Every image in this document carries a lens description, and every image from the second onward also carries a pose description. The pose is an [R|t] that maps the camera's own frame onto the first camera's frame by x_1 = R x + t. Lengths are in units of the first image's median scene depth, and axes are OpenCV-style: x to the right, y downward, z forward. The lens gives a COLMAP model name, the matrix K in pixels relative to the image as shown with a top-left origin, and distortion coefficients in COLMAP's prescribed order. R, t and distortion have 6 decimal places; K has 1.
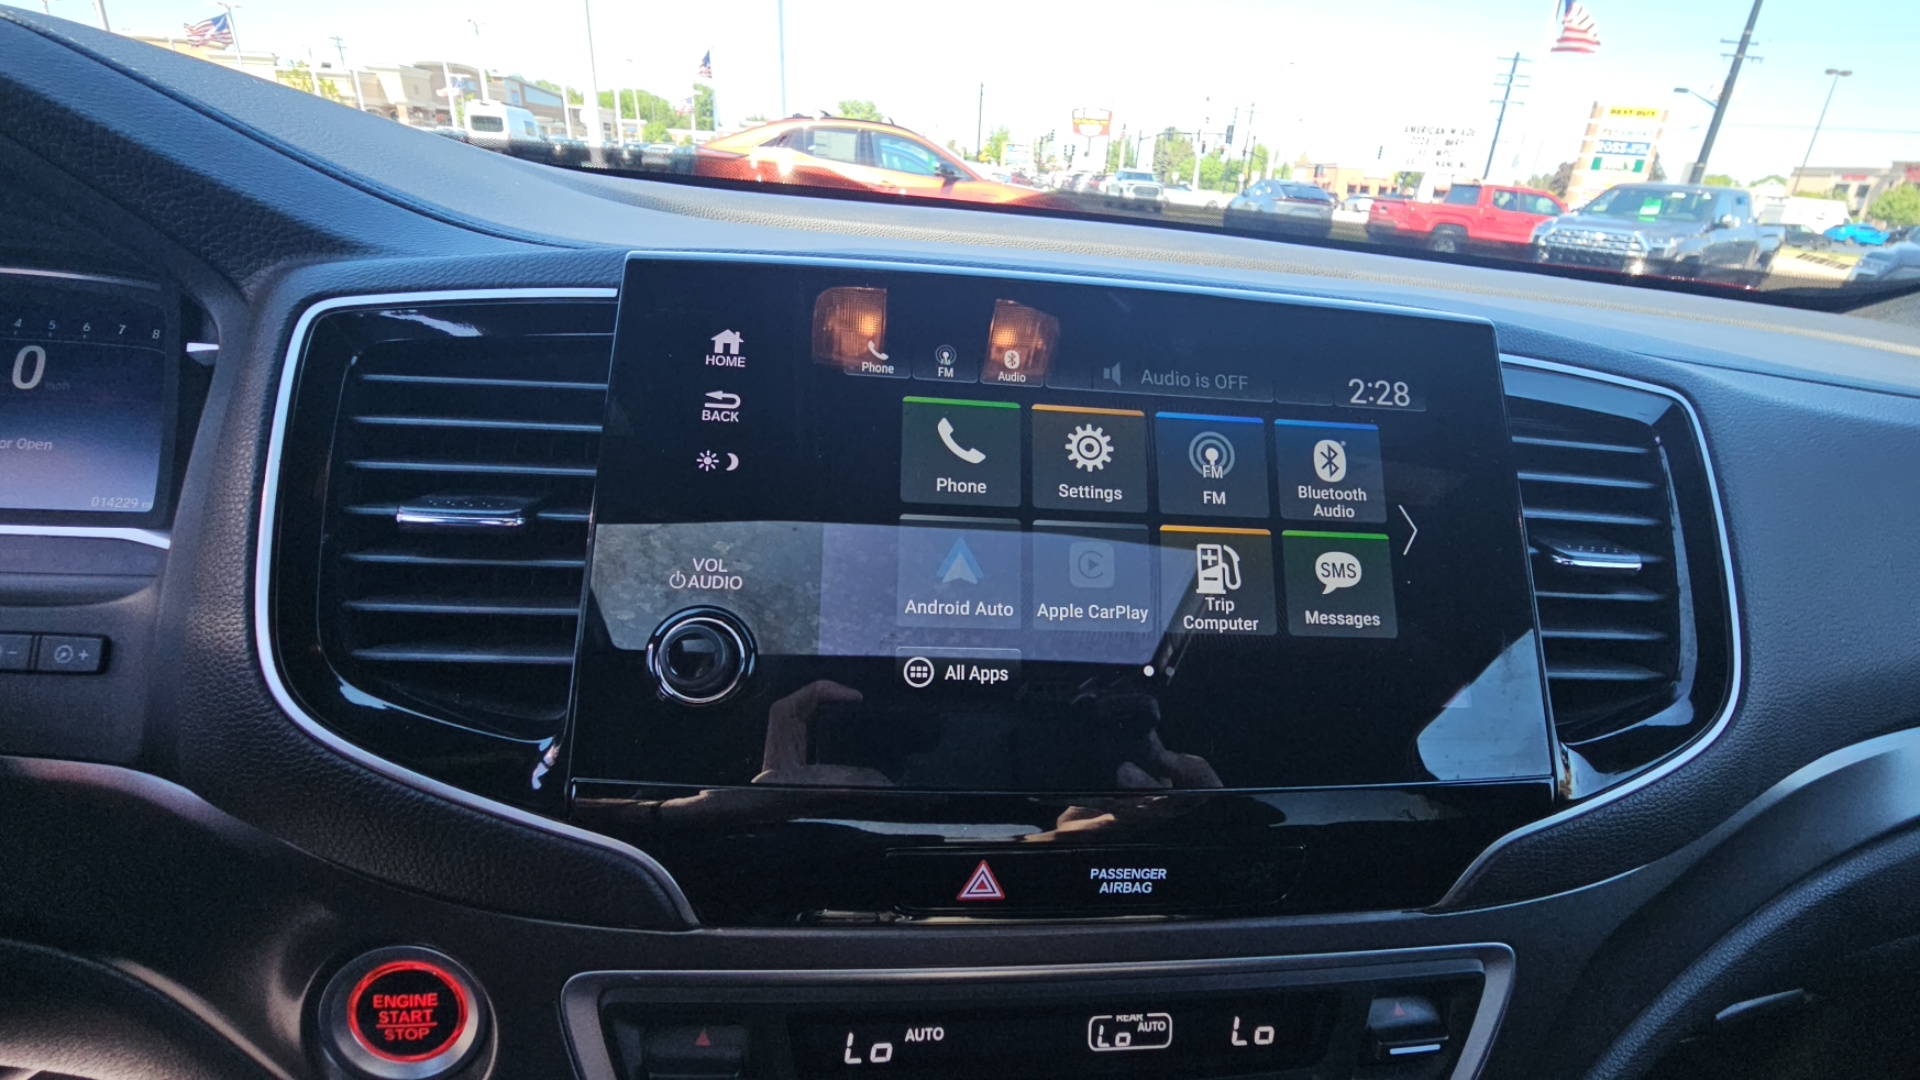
lens RADIAL K [[859.0, 0, 979.4], [0, 859.0, 550.2], [0, 0, 1]] dist [0.009930, -0.008442]
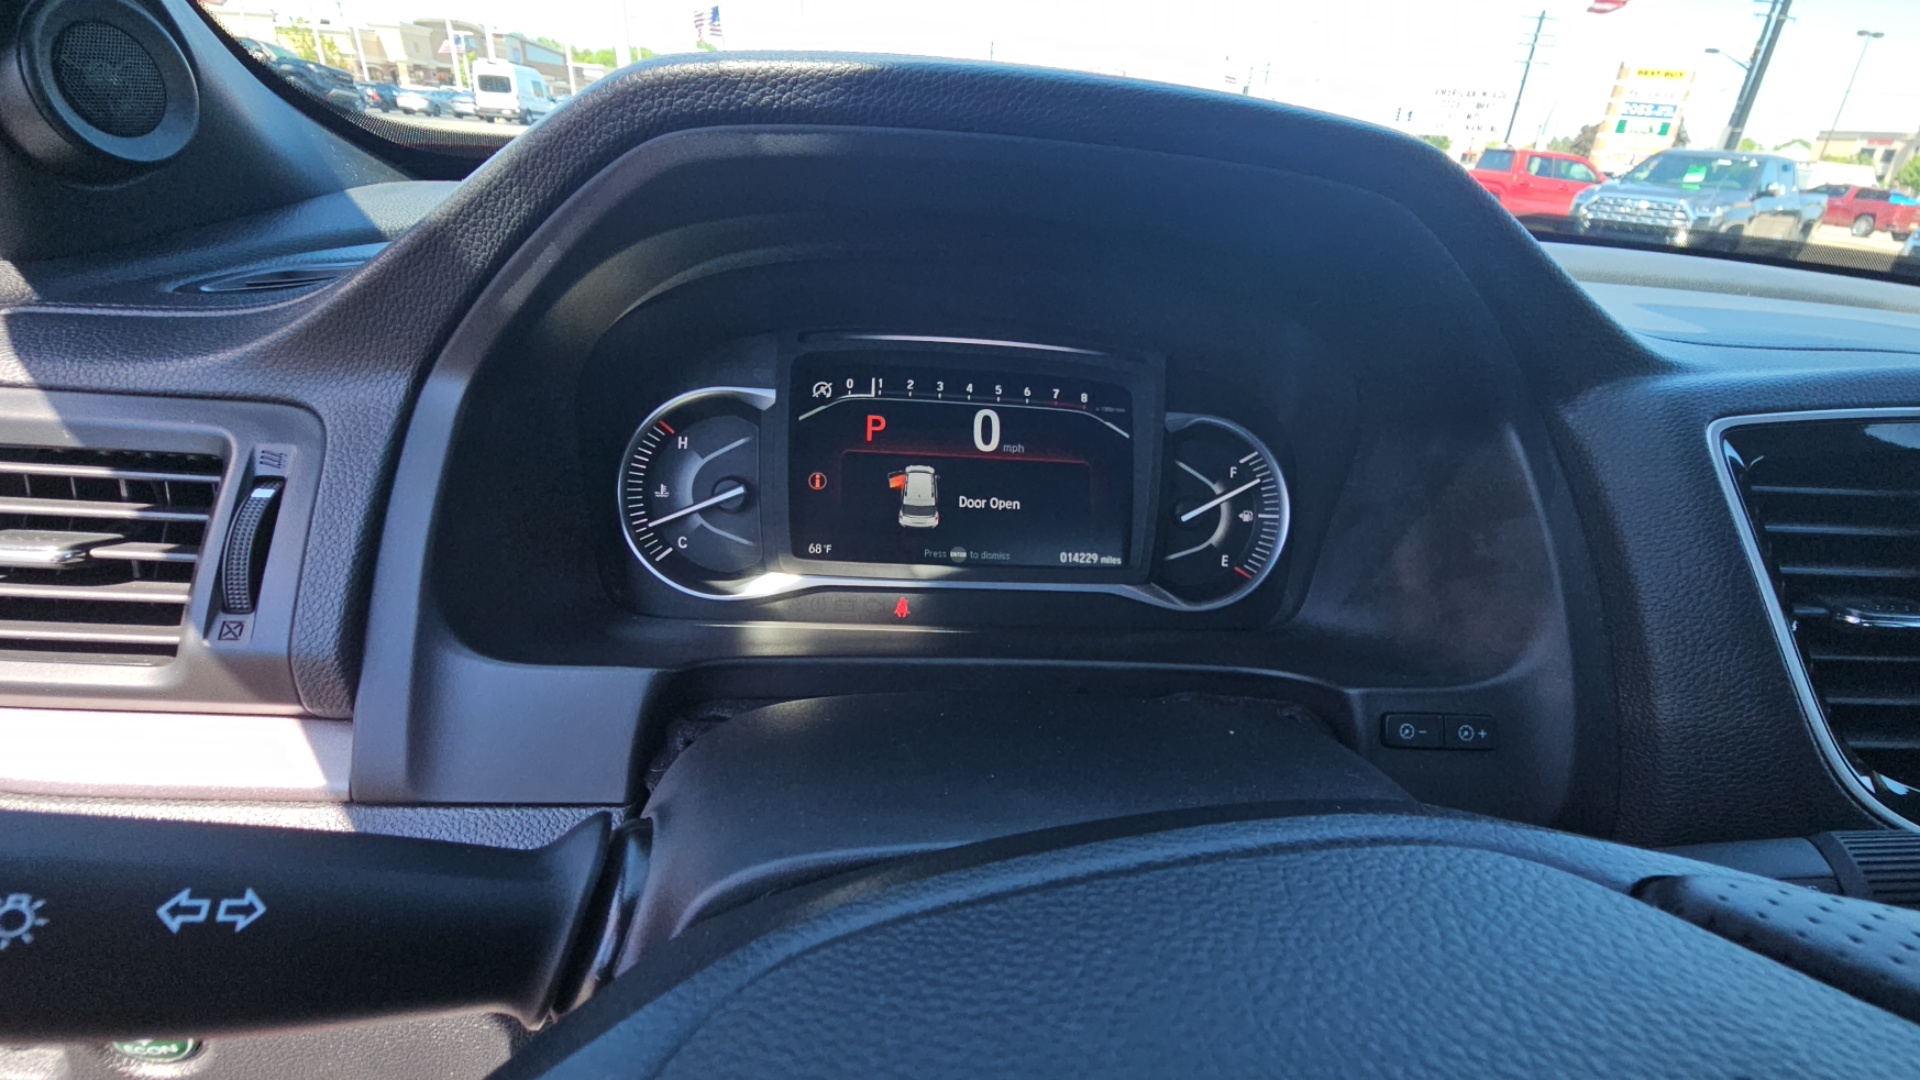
lens RADIAL K [[859.0, 0, 979.2], [0, 859.0, 550.4], [0, 0, 1]] dist [0.009930, -0.008442]
pose [[0.999976, 0.004526, -0.005198, -0.045121], [-0.004329, 0.999293, 0.037335, -0.004192], [0.005363, -0.037311, 0.999289, -0.003288]]
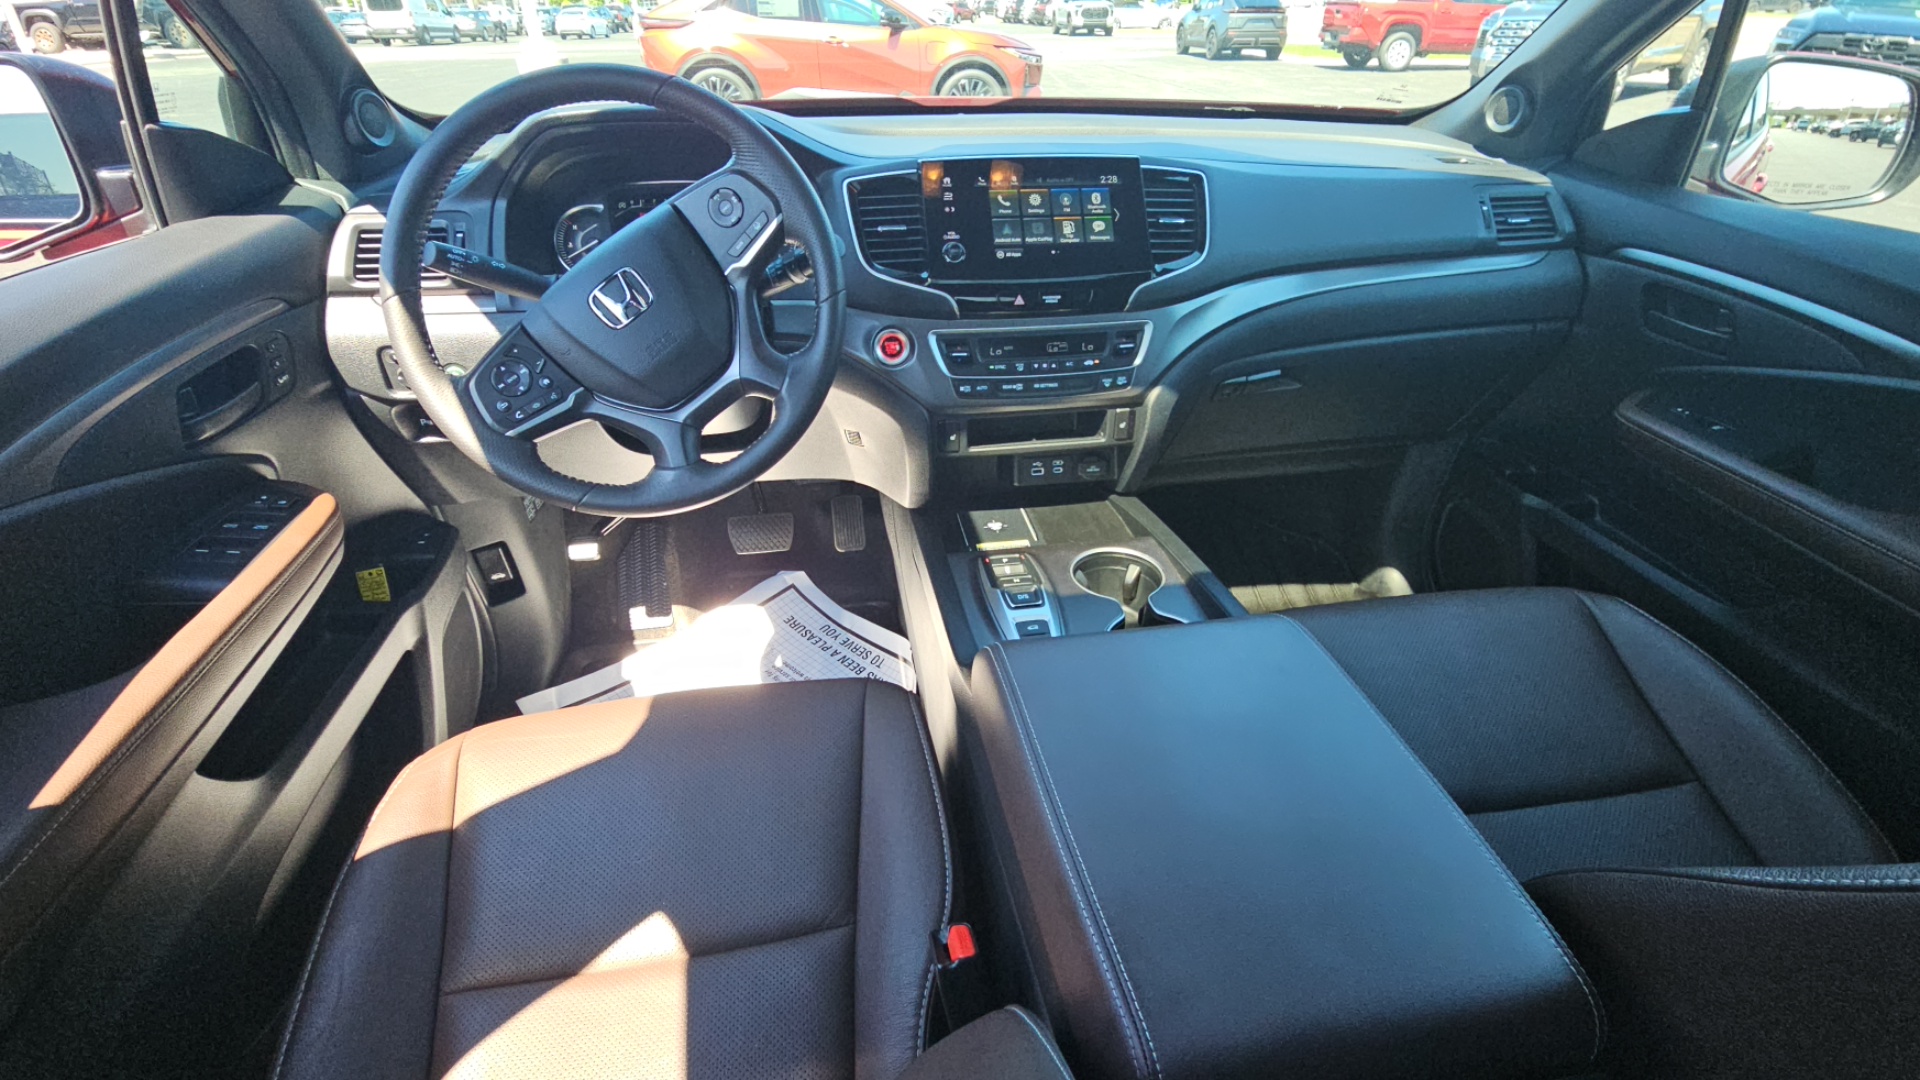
lens RADIAL K [[859.0, 0, 977.6], [0, 859.0, 544.7], [0, 0, 1]] dist [0.009930, -0.008442]
pose [[0.995045, -0.098909, 0.010108, -0.009413], [0.096301, 0.984074, 0.149415, 0.023140], [-0.024725, -0.147702, 0.988723, -0.088389]]
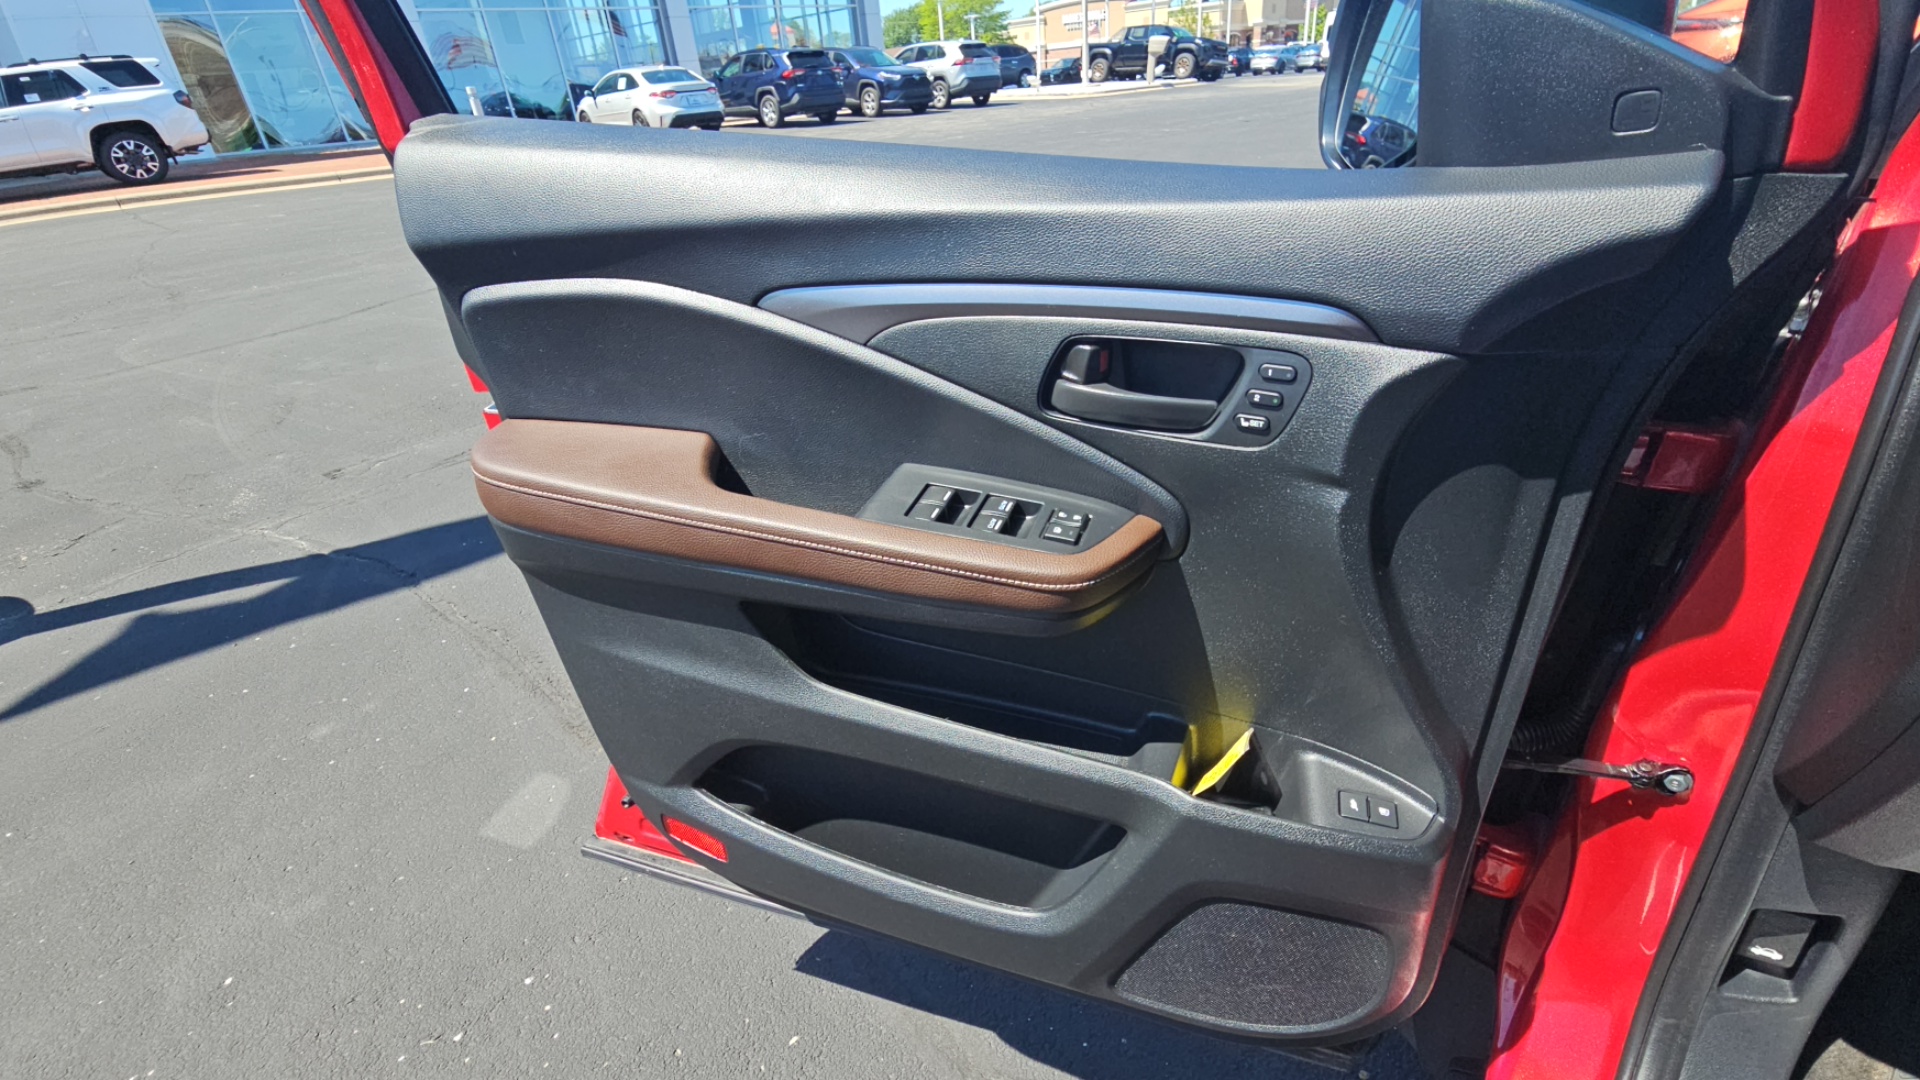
lens RADIAL K [[859.0, 0, 978.9], [0, 859.0, 541.2], [0, 0, 1]] dist [0.009930, -0.008442]
pose [[0.685635, 0.249578, -0.683824, -0.095265], [-0.190534, 0.968168, 0.162318, 0.007906], [0.702567, 0.019000, 0.711363, -0.047882]]
